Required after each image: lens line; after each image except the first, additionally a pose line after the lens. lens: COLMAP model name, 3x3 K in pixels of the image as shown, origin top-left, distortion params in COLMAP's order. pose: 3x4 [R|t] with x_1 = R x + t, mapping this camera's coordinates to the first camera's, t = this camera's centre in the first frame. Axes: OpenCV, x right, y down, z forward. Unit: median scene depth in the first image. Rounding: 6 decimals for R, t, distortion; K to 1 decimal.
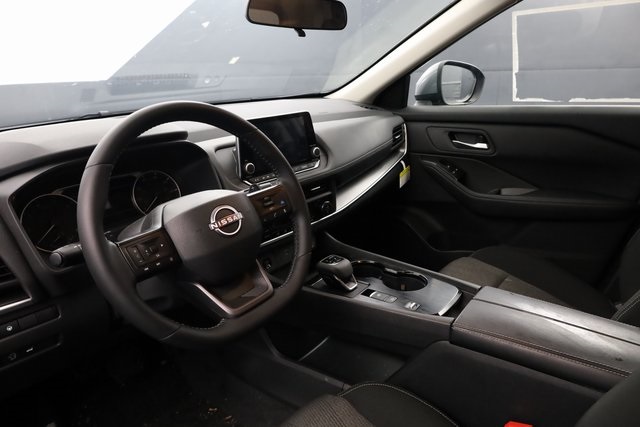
lens RADIAL K [[450.1, 0, 320.0], [0, 450.1, 213.5], [0, 0, 1]] dist [0.000331, 0.000238]
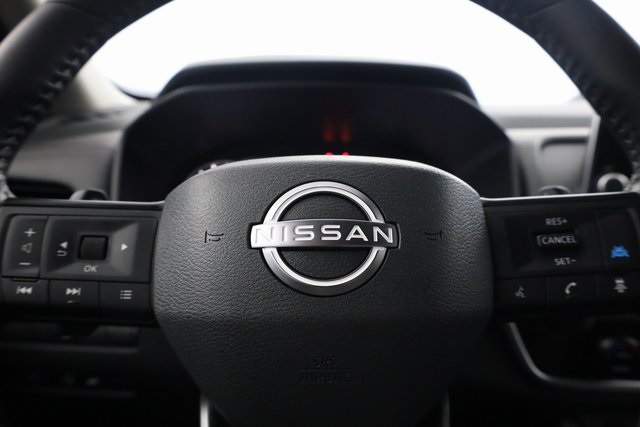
lens RADIAL K [[471.5, 0, 320.0], [0, 471.5, 213.5], [0, 0, 1]] dist [-0.000827, -0.000453]
pose [[0.619967, 0.153482, -0.769470, 0.019102], [-0.278272, 0.959945, -0.032731, 0.012909], [0.733625, 0.234414, 0.637844, 0.781105]]
